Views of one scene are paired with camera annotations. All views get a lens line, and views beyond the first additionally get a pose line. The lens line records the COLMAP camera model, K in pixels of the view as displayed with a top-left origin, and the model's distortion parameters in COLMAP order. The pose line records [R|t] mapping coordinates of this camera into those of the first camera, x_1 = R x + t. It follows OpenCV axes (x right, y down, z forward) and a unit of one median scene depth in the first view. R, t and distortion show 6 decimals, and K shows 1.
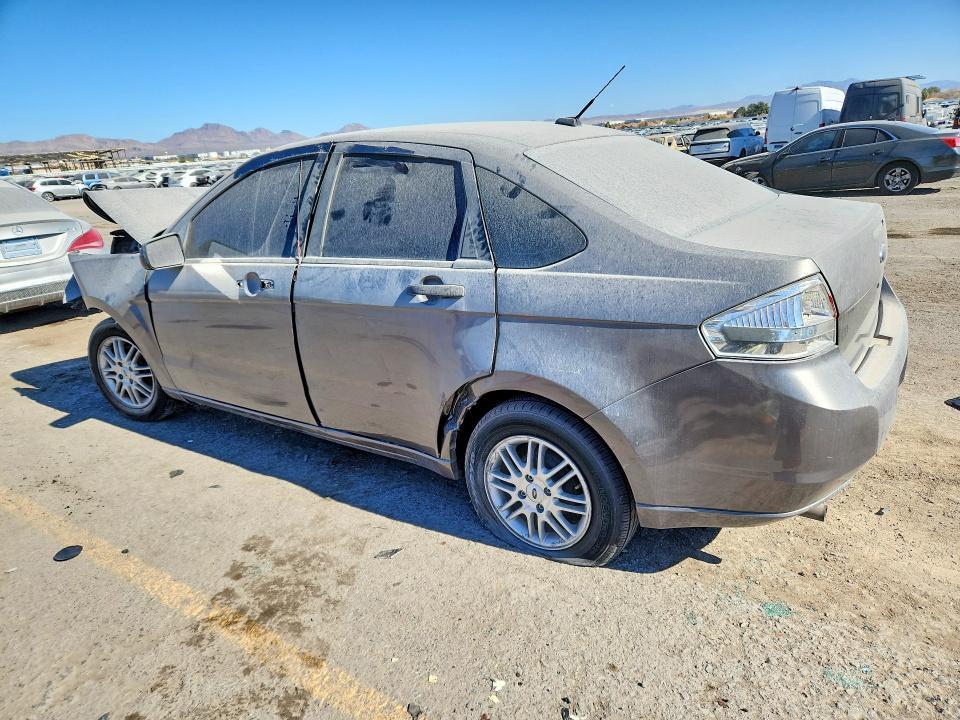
lens RADIAL K [[645.8, 0, 484.2], [0, 645.8, 357.5], [0, 0, 1]] dist [0.071903, -0.063991]
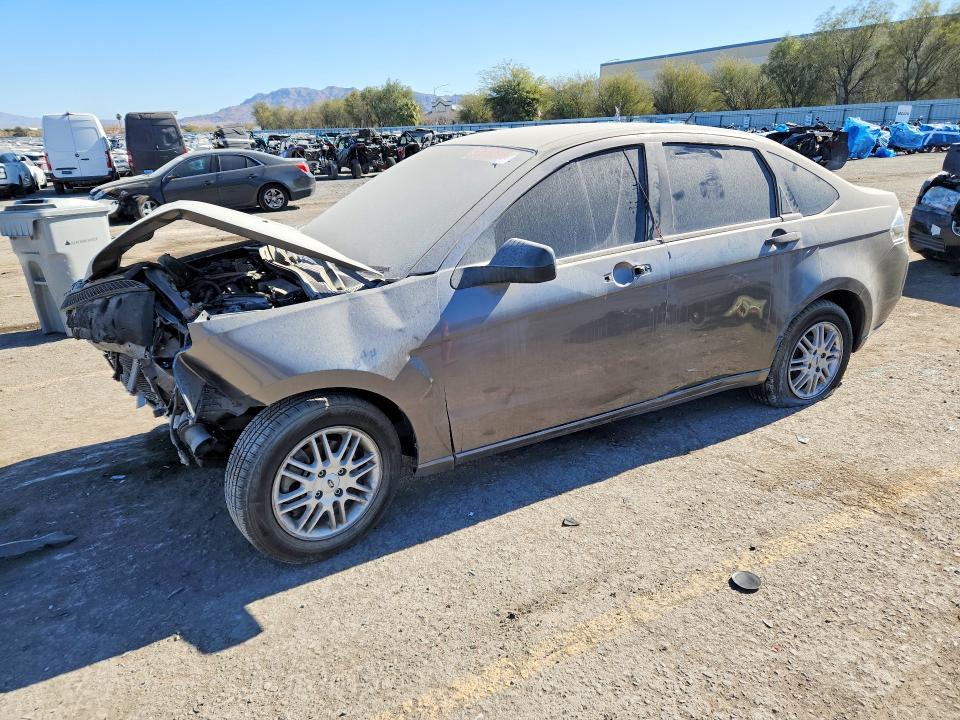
lens RADIAL K [[649.7, 0, 478.3], [0, 649.7, 343.0], [0, 0, 1]] dist [0.065159, -0.060071]
pose [[0.467027, -0.225112, 0.855109, -1.320415], [0.280896, 0.954730, 0.097923, -0.171565], [-0.838441, 0.194464, 0.509117, 0.707848]]
